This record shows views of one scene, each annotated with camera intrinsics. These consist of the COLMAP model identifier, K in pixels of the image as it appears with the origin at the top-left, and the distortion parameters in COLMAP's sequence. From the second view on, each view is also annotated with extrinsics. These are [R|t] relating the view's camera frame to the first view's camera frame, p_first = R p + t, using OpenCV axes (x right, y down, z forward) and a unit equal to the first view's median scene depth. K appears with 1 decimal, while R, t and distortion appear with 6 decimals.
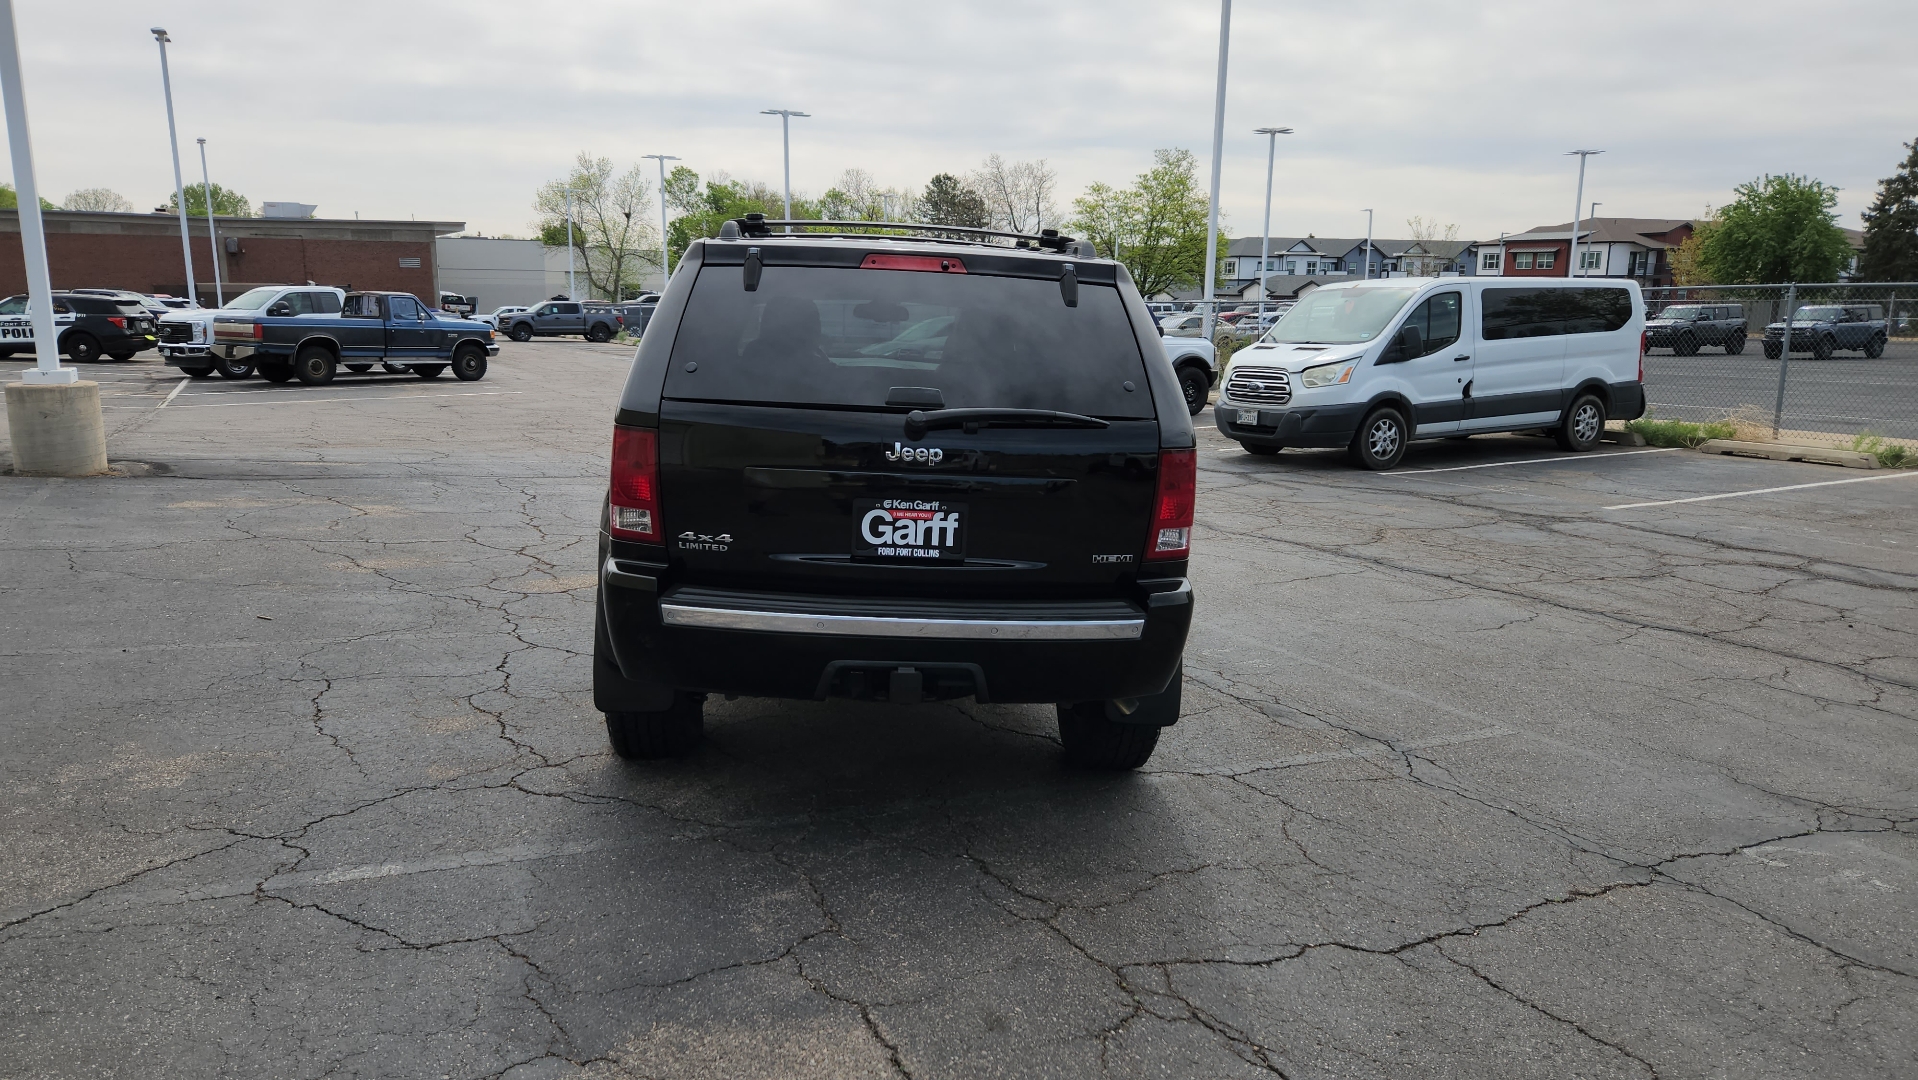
lens RADIAL K [[1281.6, 0, 919.7], [0, 1281.6, 524.6], [0, 0, 1]] dist [0.069543, -0.055701]
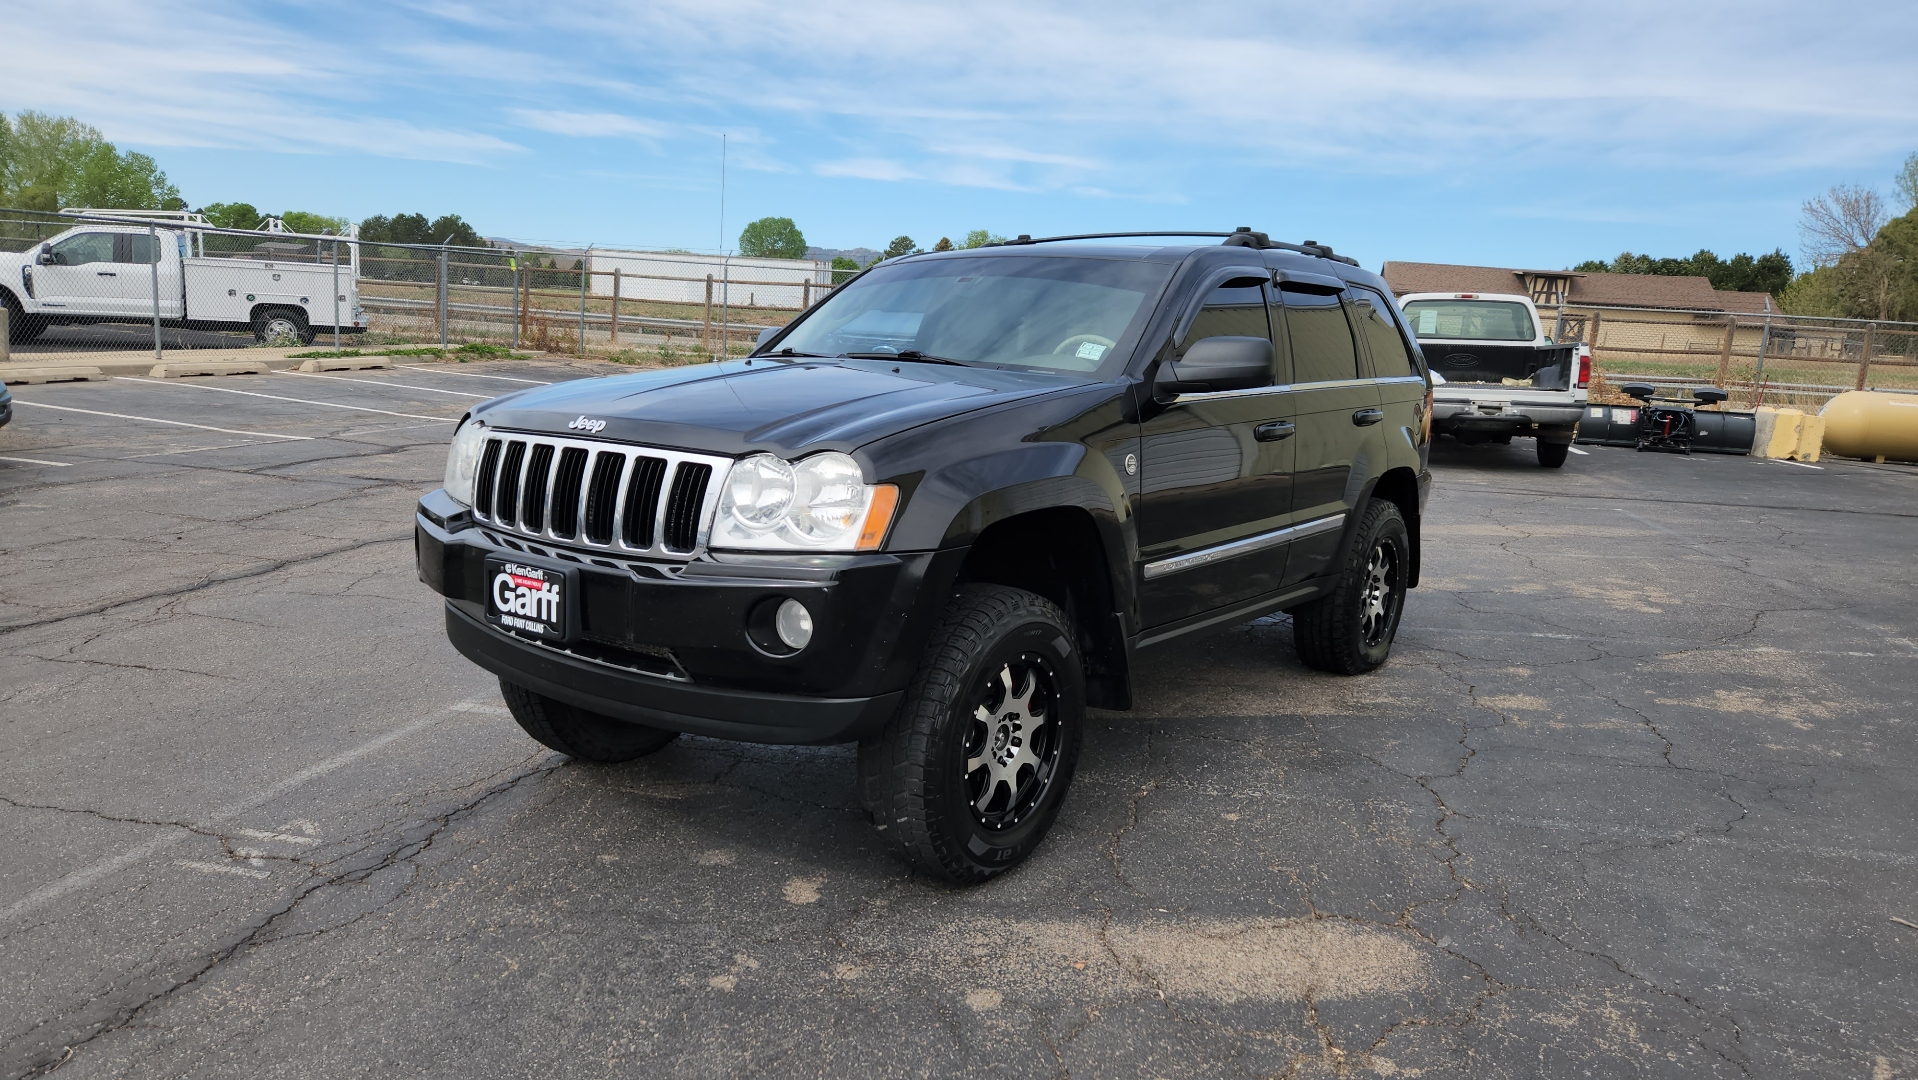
lens RADIAL K [[1281.6, 0, 933.8], [0, 1281.6, 539.3], [0, 0, 1]] dist [0.069543, -0.055701]
pose [[-0.751701, -0.168467, 0.637624, -0.484345], [0.040542, 0.953191, 0.299638, -0.241591], [-0.658257, 0.251089, -0.709685, 1.506219]]
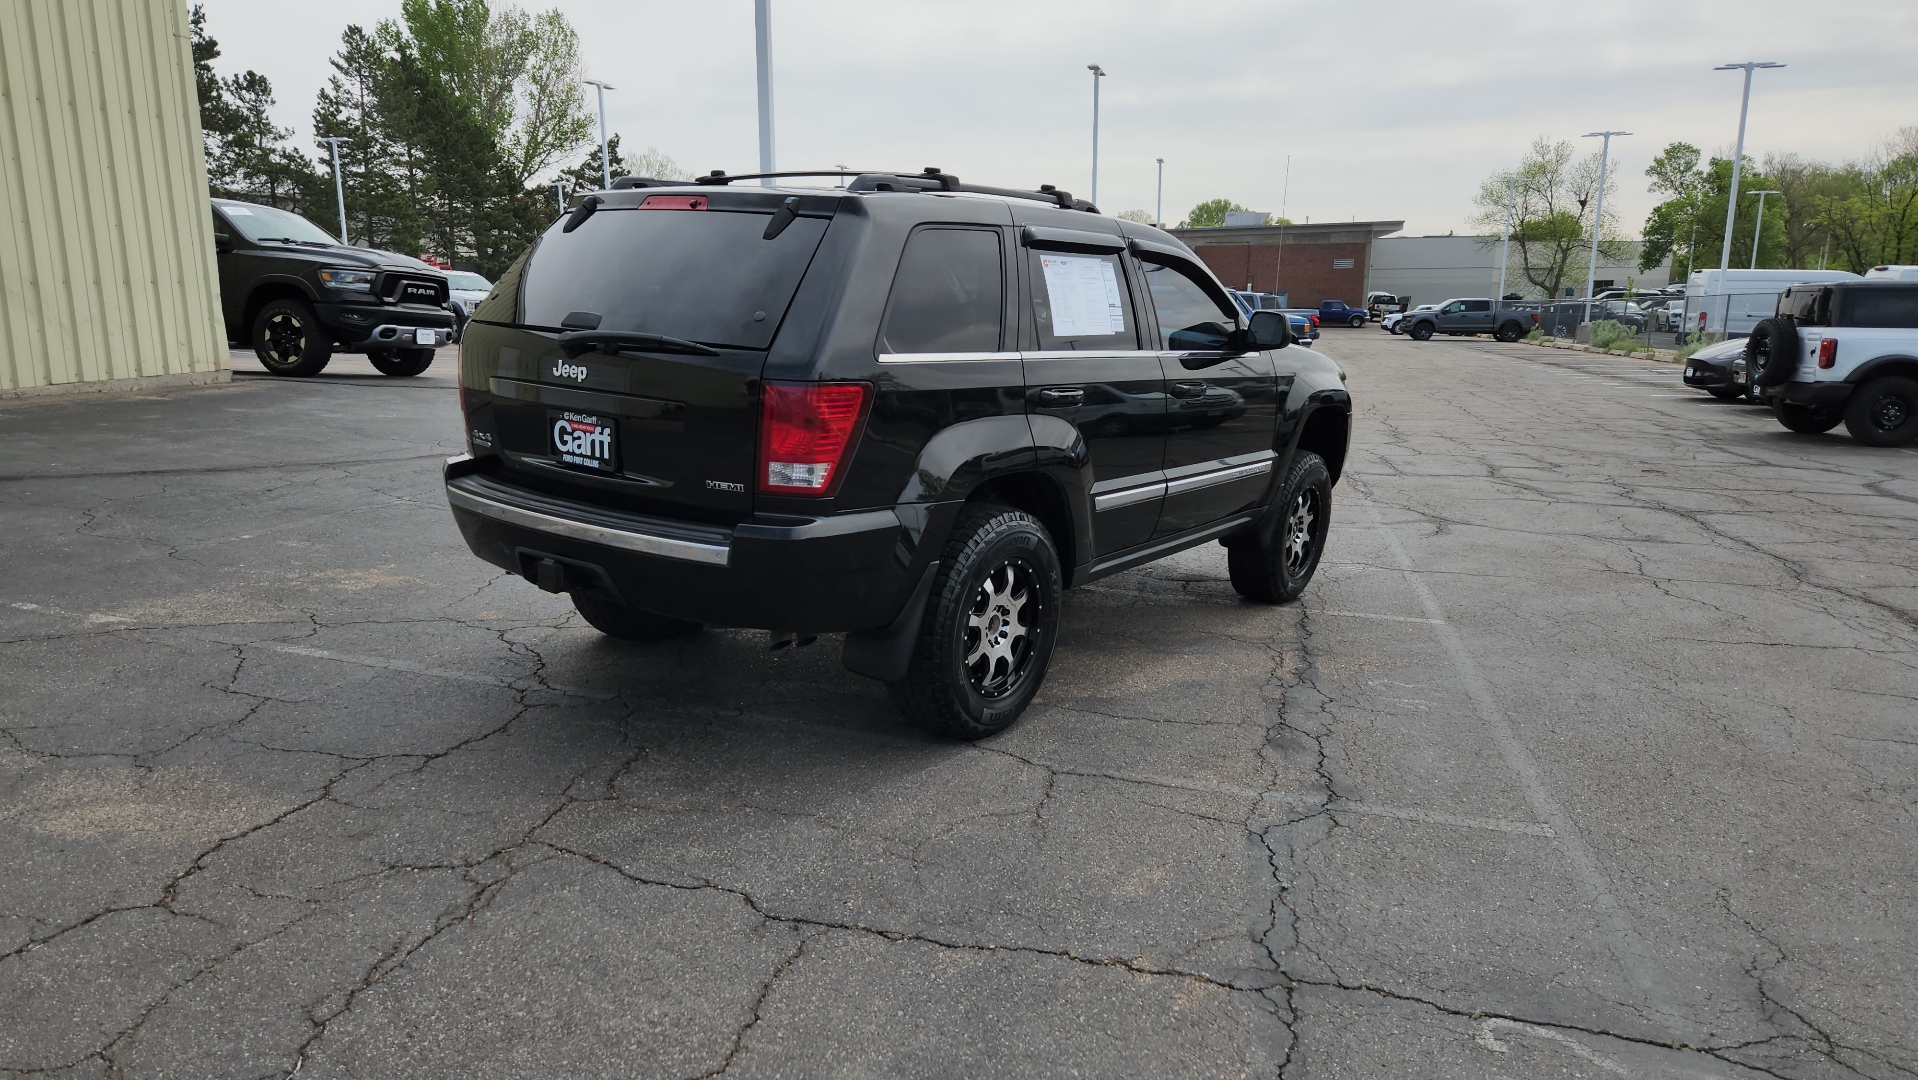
lens RADIAL K [[1281.6, 0, 926.4], [0, 1281.6, 544.2], [0, 0, 1]] dist [0.069543, -0.055701]
pose [[0.757509, 0.119063, -0.641876, 0.515627], [-0.110905, 0.992406, 0.053200, 0.000332], [0.643336, 0.030888, 0.764961, 0.180879]]
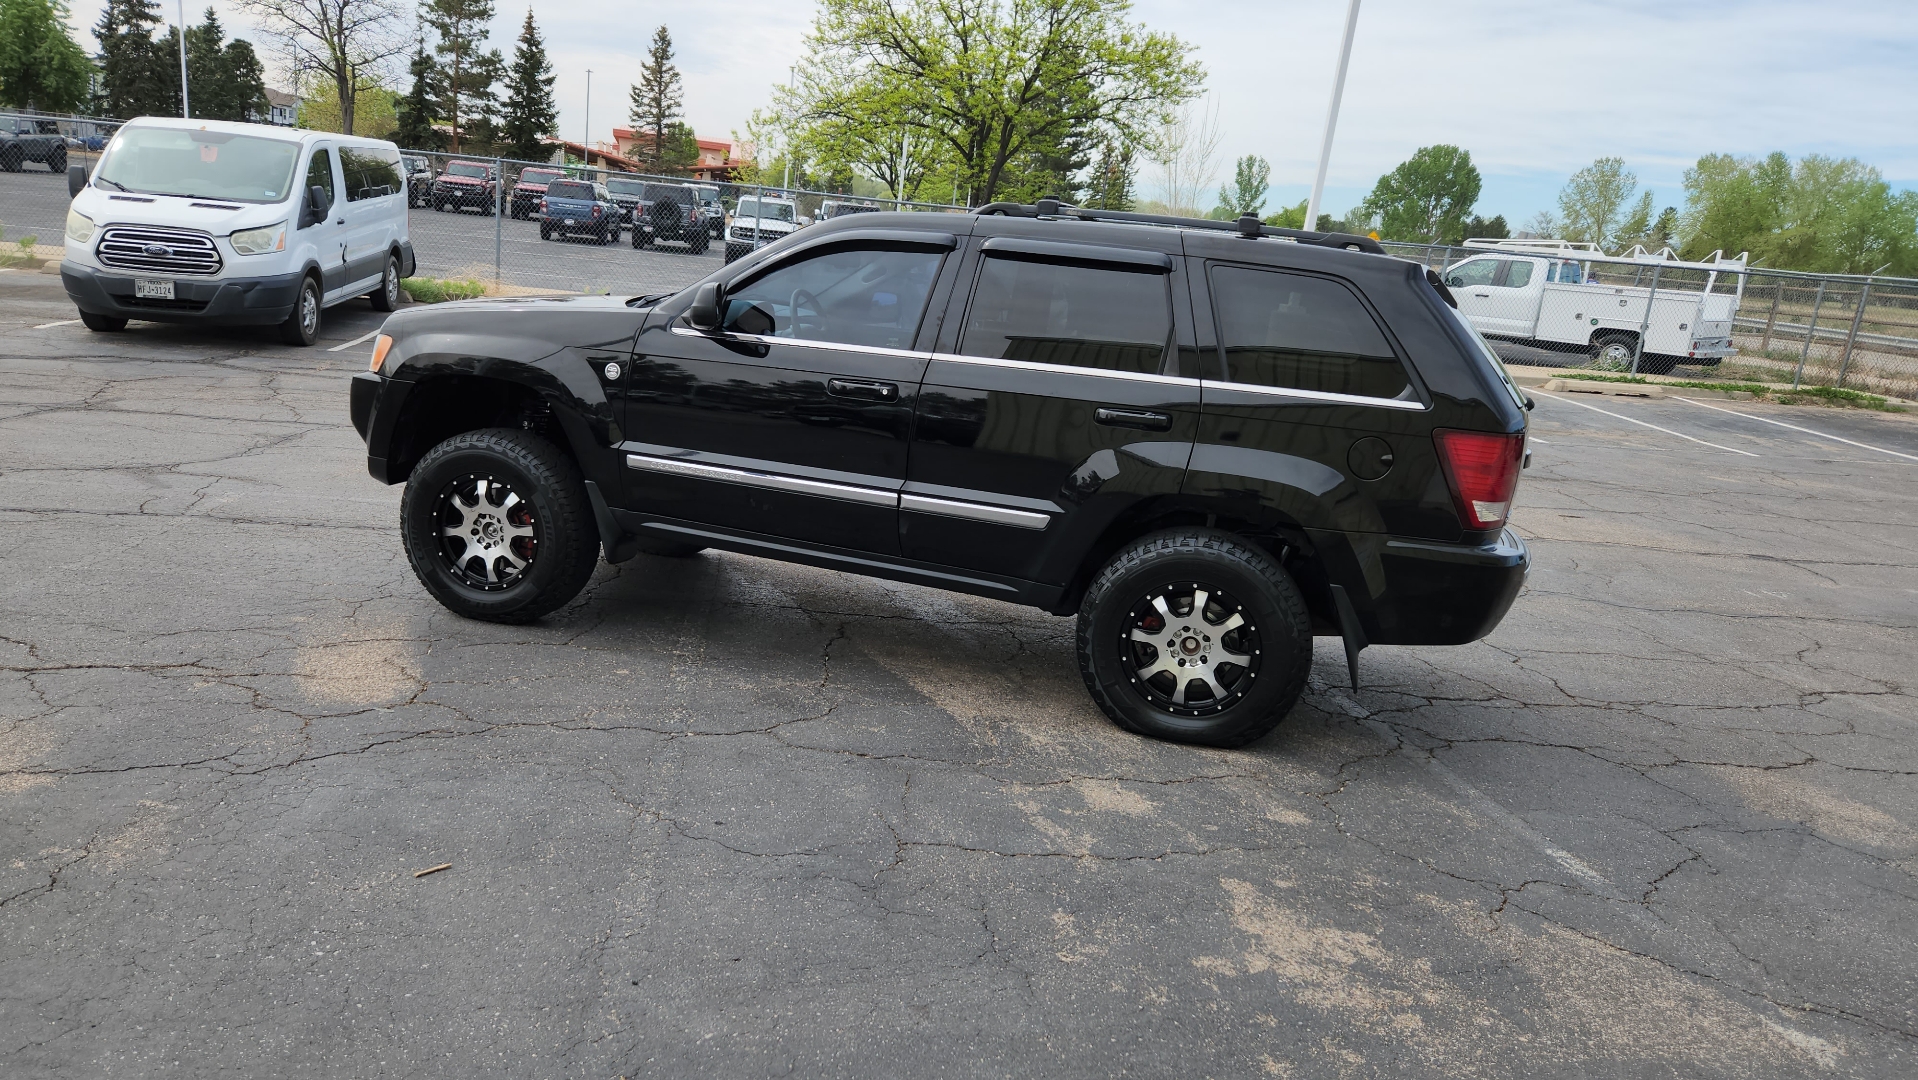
lens RADIAL K [[1281.6, 0, 921.2], [0, 1281.6, 534.3], [0, 0, 1]] dist [0.069543, -0.055701]
pose [[0.333675, -0.206383, 0.919819, -0.832055], [0.064912, 0.978455, 0.195992, -0.139725], [-0.940451, -0.005690, 0.339883, 0.599220]]
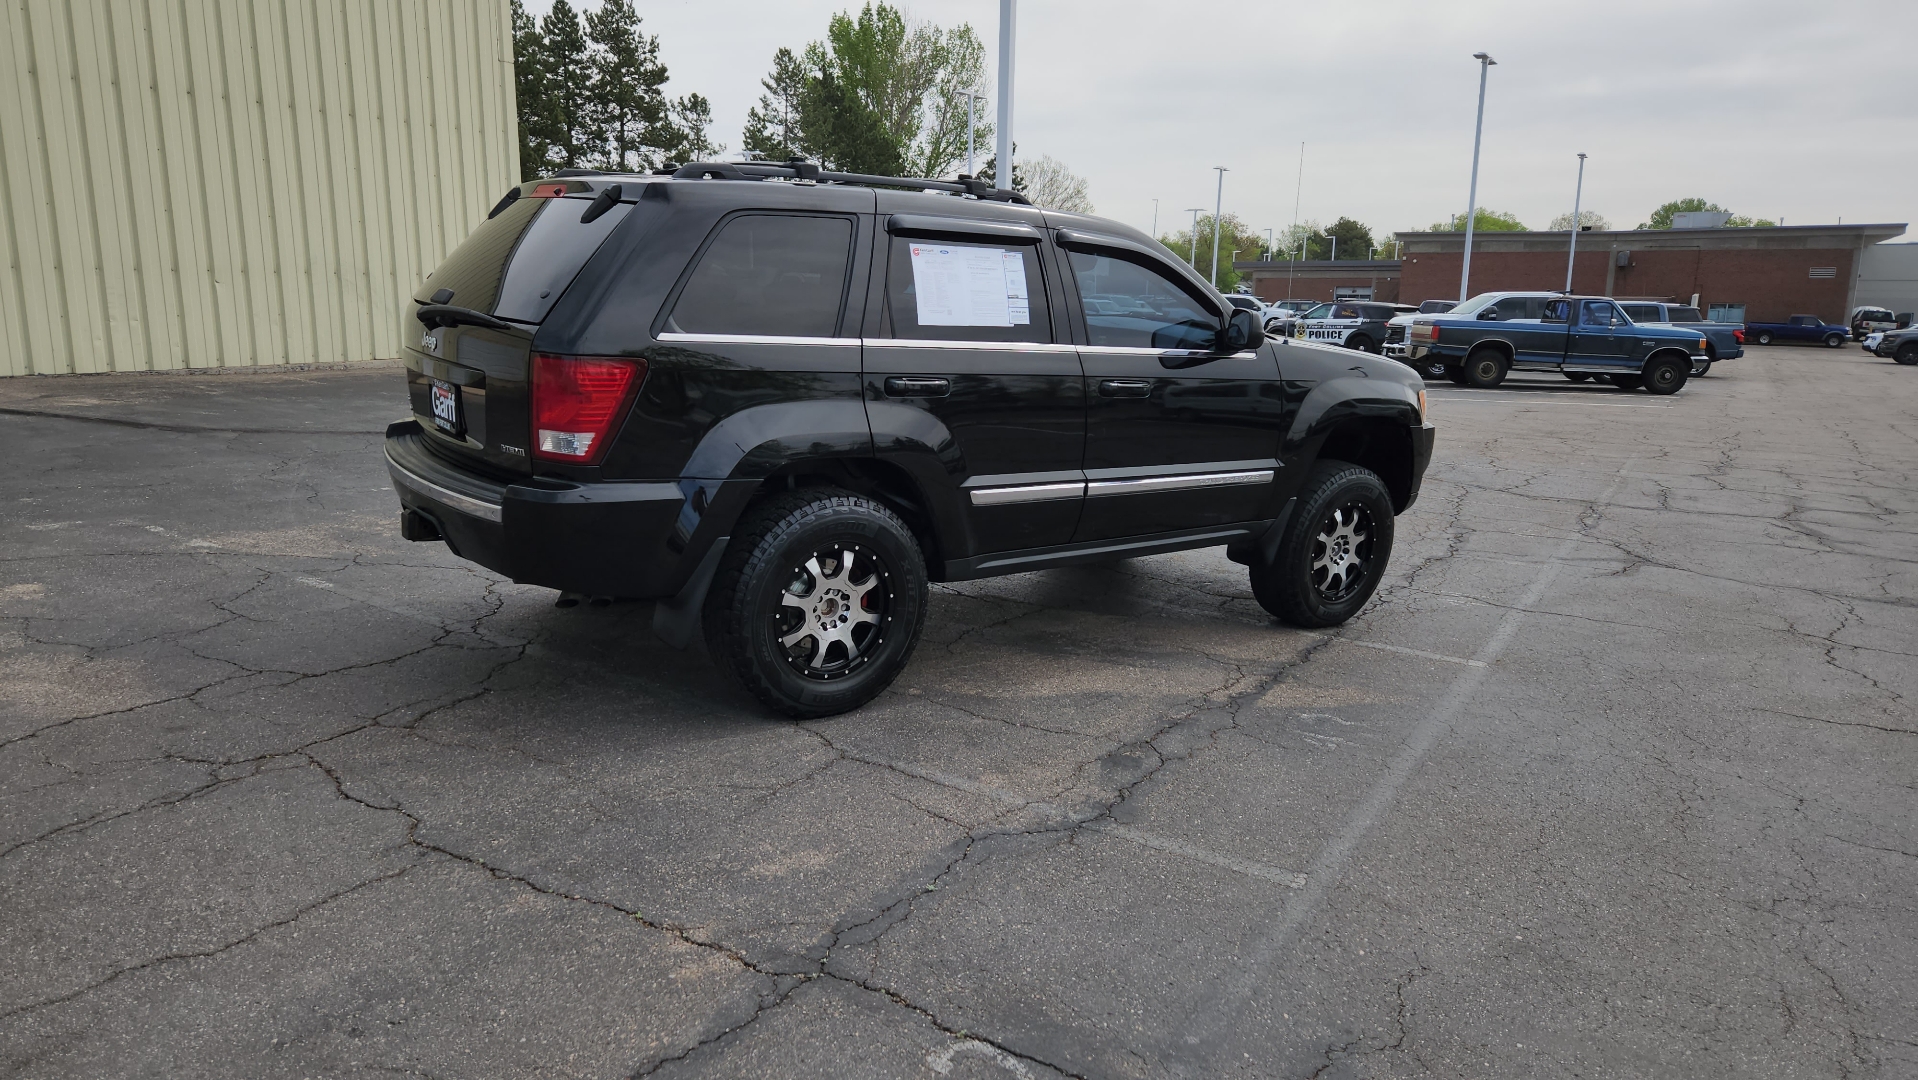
lens RADIAL K [[1281.6, 0, 924.5], [0, 1281.6, 542.6], [0, 0, 1]] dist [0.069543, -0.055701]
pose [[0.527566, 0.163713, -0.833590, 0.702978], [-0.164160, 0.982406, 0.089046, -0.028679], [0.833502, 0.089865, 0.545160, 0.387264]]
